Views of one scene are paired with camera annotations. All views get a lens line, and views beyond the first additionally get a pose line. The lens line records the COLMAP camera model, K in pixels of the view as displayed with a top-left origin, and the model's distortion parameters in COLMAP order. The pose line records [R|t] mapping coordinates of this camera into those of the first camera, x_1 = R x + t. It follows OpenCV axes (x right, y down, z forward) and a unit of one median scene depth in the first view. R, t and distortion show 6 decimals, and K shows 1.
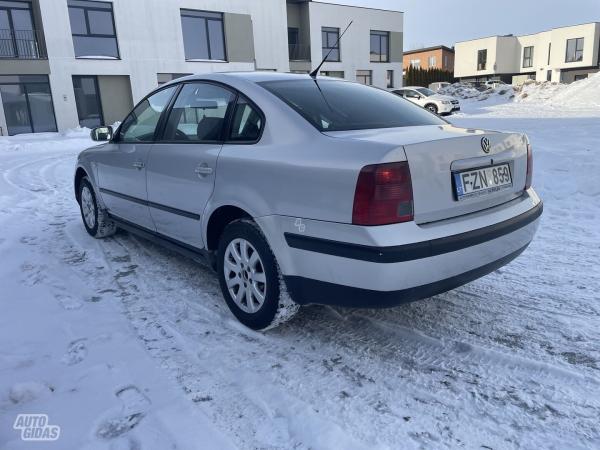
lens RADIAL K [[458.2, 0, 299.3], [0, 458.2, 216.2], [0, 0, 1]] dist [0.100338, -0.142599]
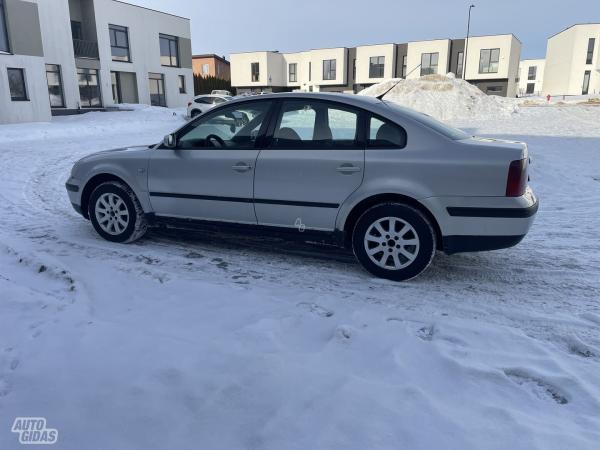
lens RADIAL K [[458.2, 0, 299.3], [0, 458.2, 216.2], [0, 0, 1]] dist [0.100338, -0.142599]
pose [[0.884538, -0.069734, 0.461226, -0.535064], [0.073795, 0.997231, 0.009251, 0.006964], [-0.460593, 0.025854, 0.887235, -0.060650]]
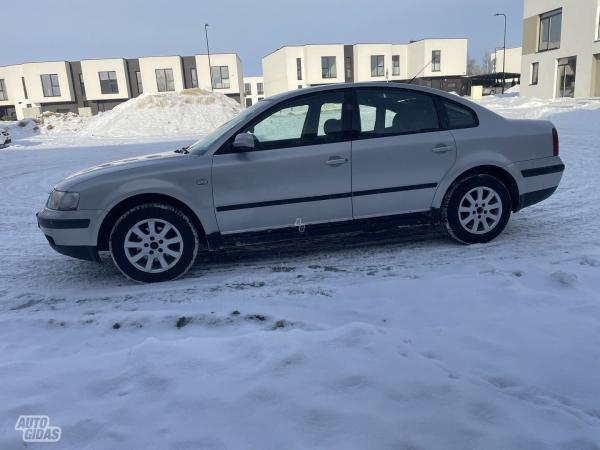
lens RADIAL K [[451.4, 0, 312.1], [0, 451.4, 222.8], [0, 0, 1]] dist [0.073712, -0.097400]
pose [[0.465406, -0.191142, 0.864212, -0.930463], [0.238224, 0.967424, 0.085678, -0.054093], [-0.852435, 0.166001, 0.495780, 0.385109]]
